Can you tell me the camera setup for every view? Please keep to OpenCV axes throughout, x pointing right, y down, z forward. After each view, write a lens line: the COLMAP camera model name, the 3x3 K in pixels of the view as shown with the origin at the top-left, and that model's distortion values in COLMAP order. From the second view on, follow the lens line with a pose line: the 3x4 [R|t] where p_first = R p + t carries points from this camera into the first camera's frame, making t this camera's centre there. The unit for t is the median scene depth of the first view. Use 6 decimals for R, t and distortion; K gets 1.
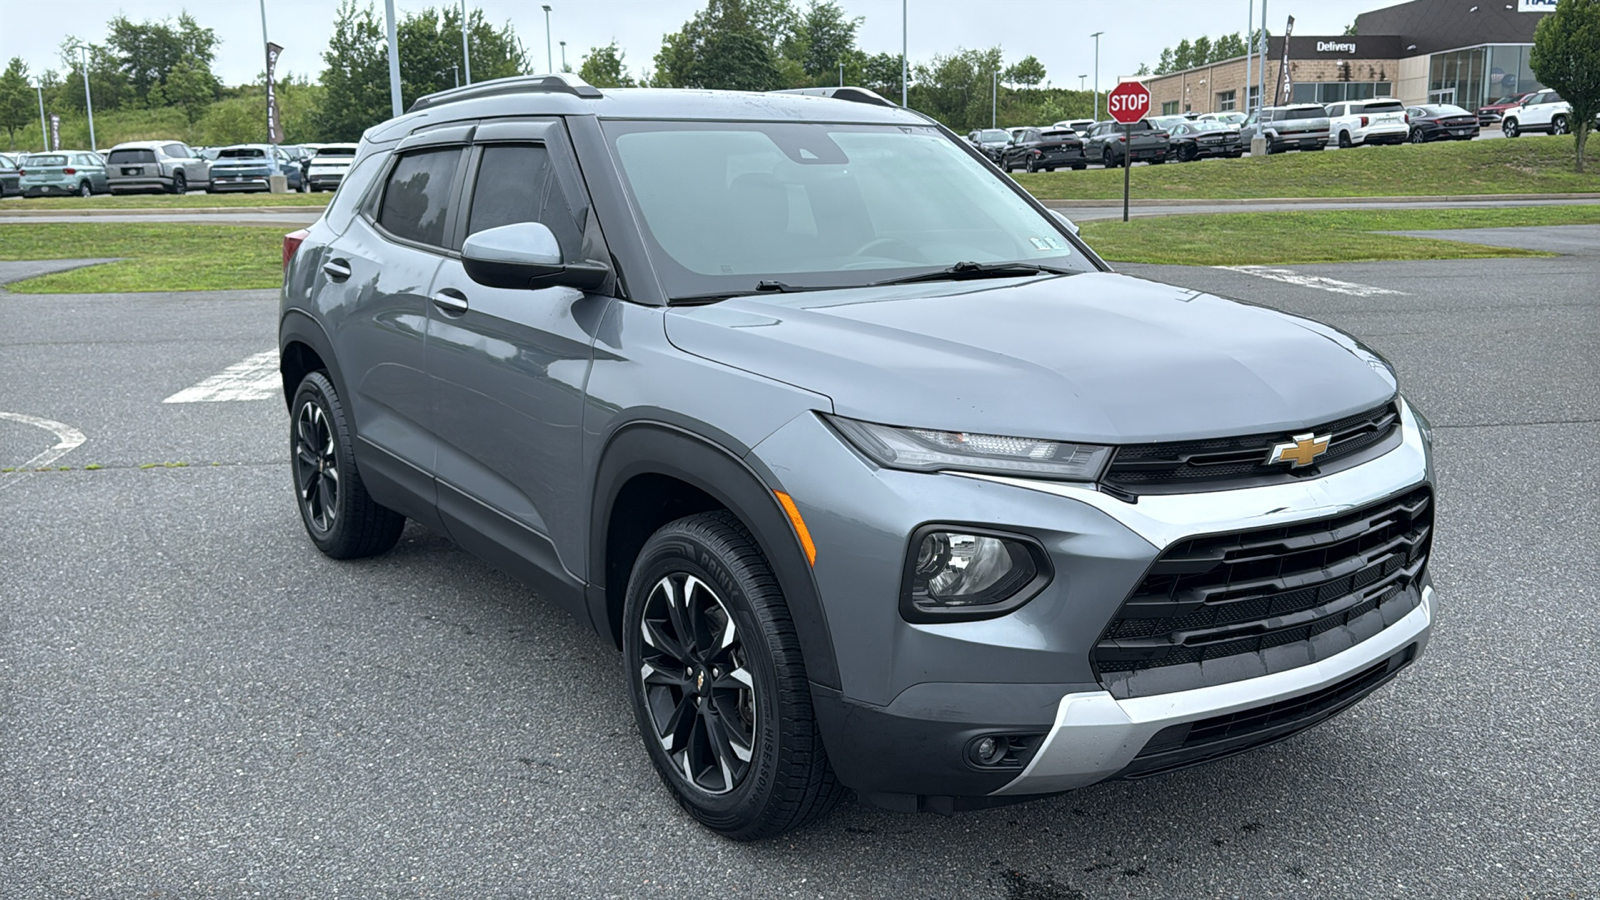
lens RADIAL K [[1384.2, 0, 830.3], [0, 1384.2, 419.8], [0, 0, 1]] dist [0.157883, -0.268619]
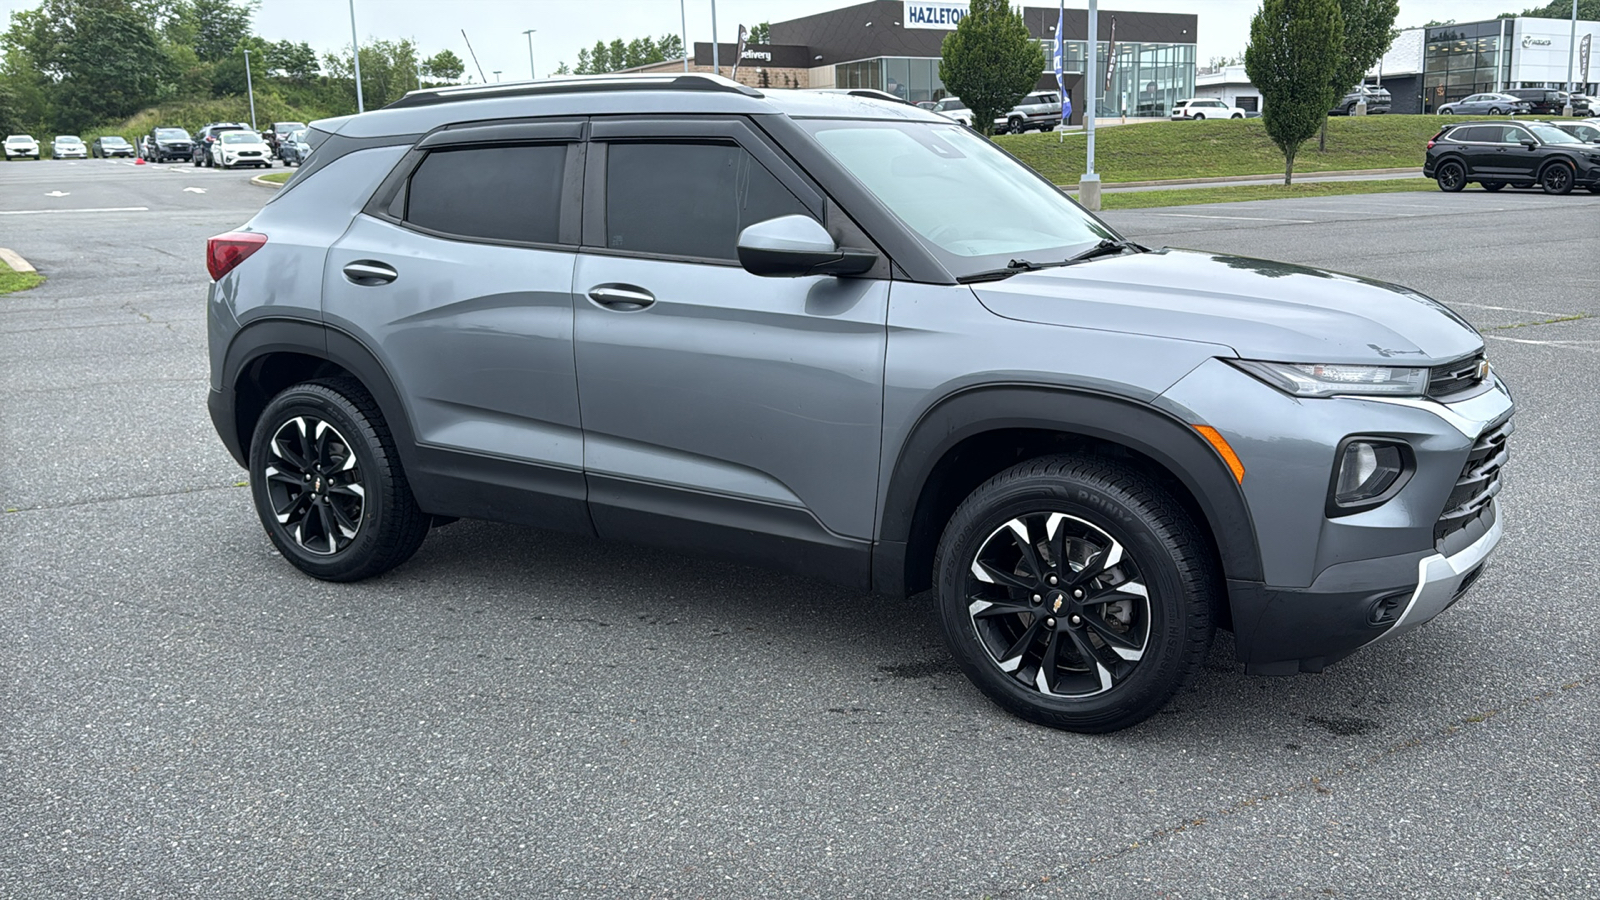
lens RADIAL K [[1384.2, 0, 830.3], [0, 1384.2, 419.8], [0, 0, 1]] dist [0.157883, -0.268619]
pose [[0.909473, -0.081082, 0.407780, -0.067732], [0.080452, 0.996583, 0.018725, -0.000163], [-0.407904, 0.015777, 0.912888, 0.001630]]
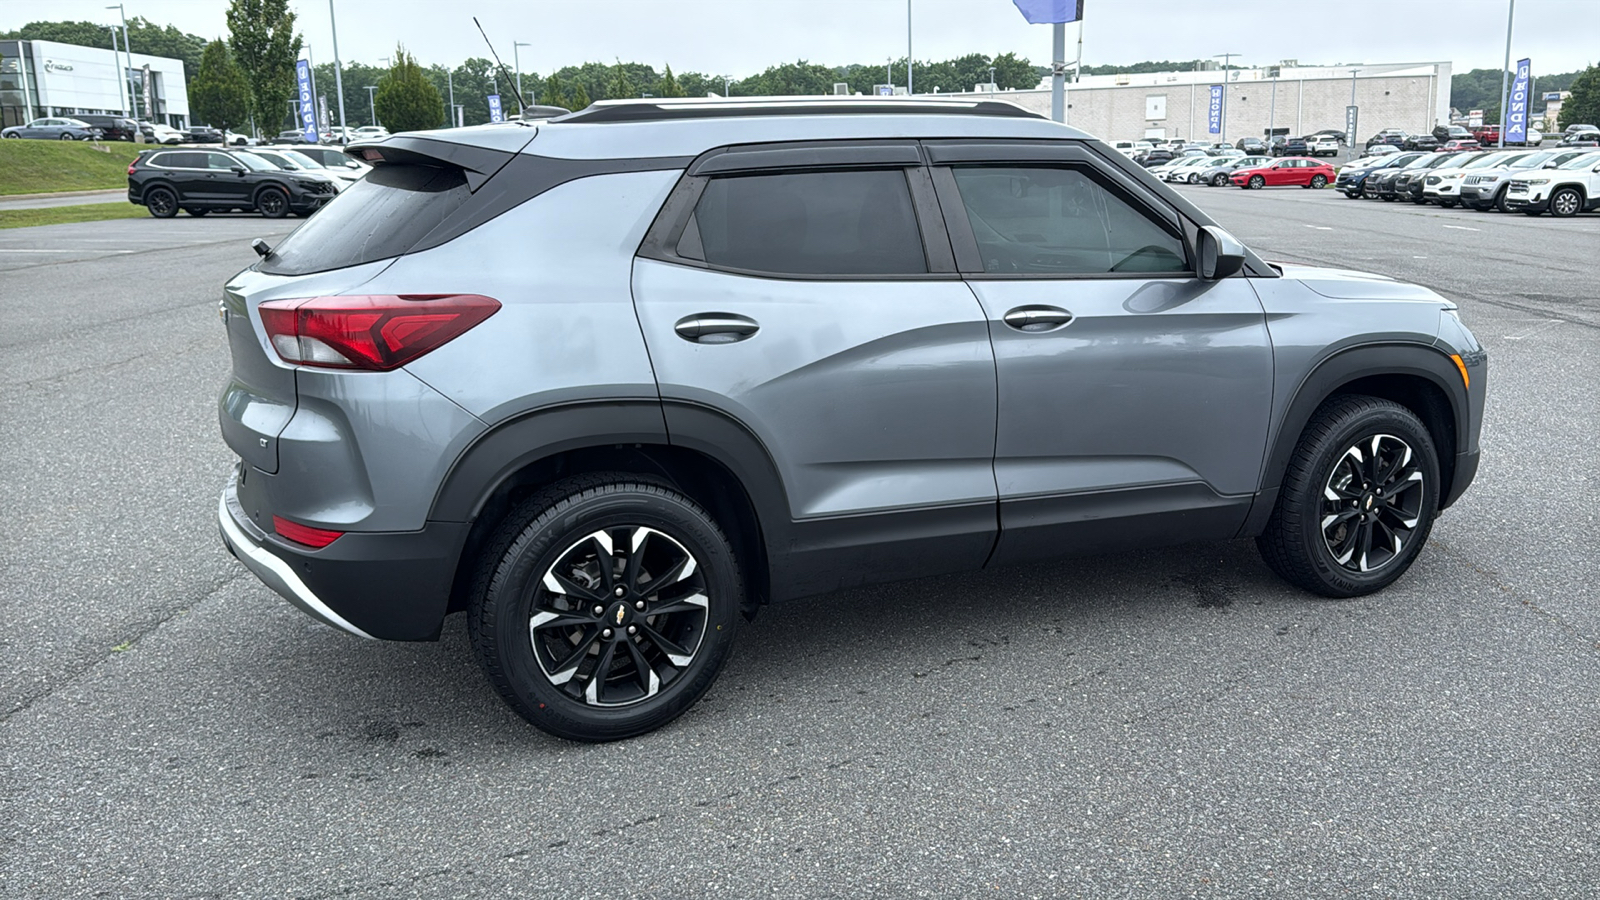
lens RADIAL K [[1390.0, 0, 825.3], [0, 1390.0, 433.3], [0, 0, 1]] dist [0.160517, -0.279257]
pose [[0.153247, -0.181634, 0.971352, -0.160170], [0.188412, 0.970301, 0.151713, -0.022796], [-0.970060, 0.159765, 0.182918, 0.118842]]
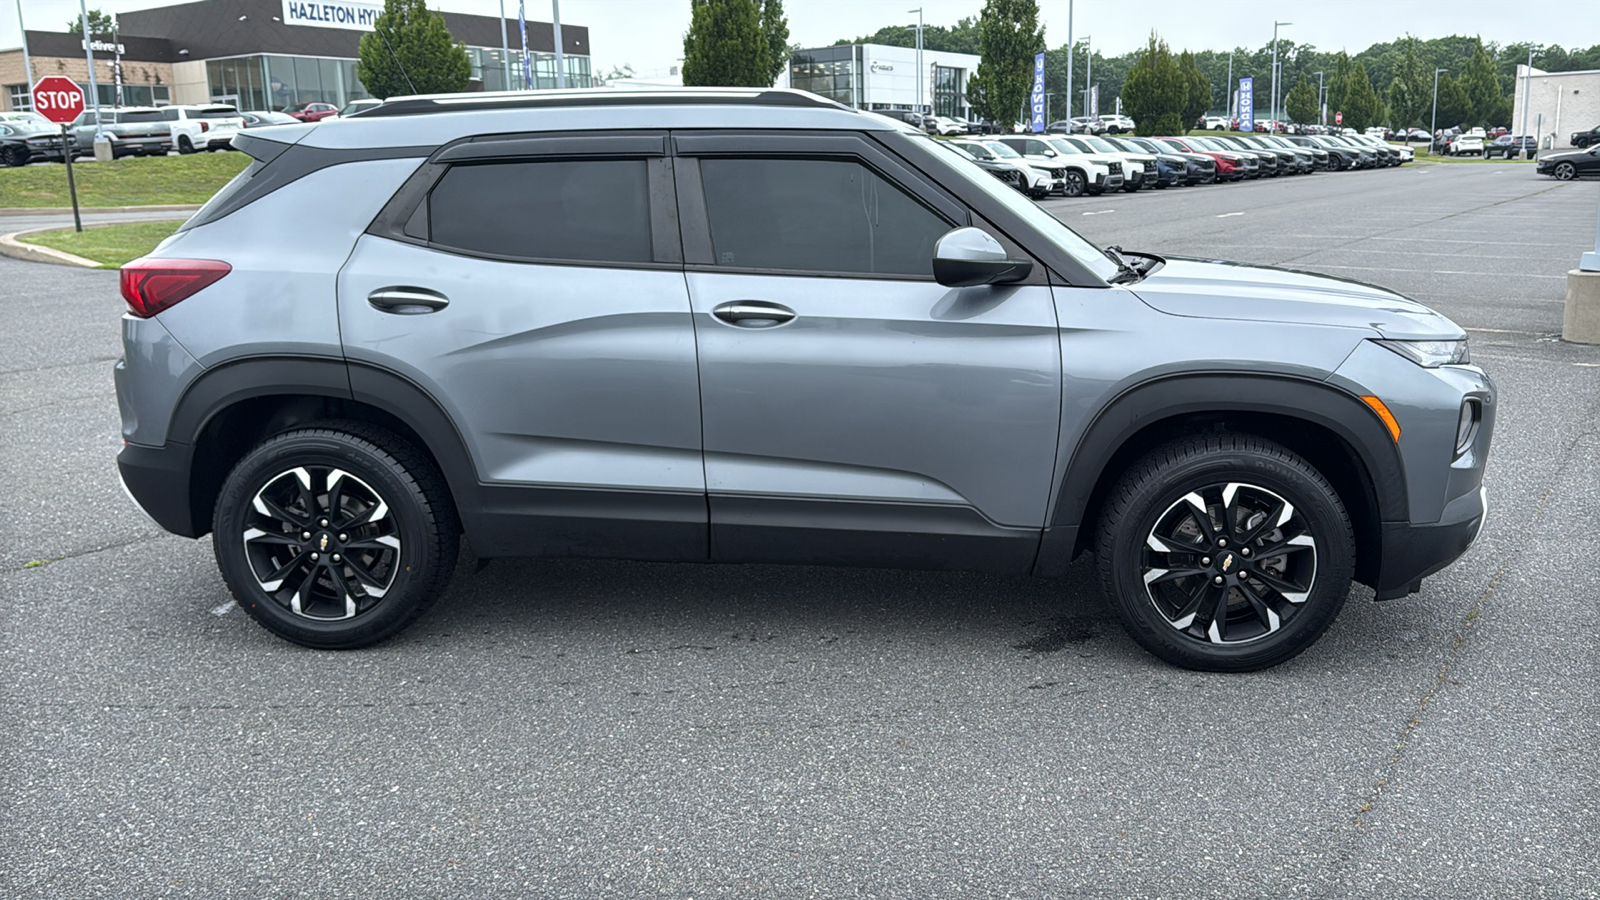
lens RADIAL K [[1404.1, 0, 800.0], [0, 1404.1, 450.0], [0, 0, 1]] dist [0.136617, -0.234692]
pose [[0.653354, -0.151912, 0.741655, -0.124501], [0.141180, 0.986924, 0.077779, -0.007395], [-0.743772, 0.053889, 0.666257, 0.036615]]
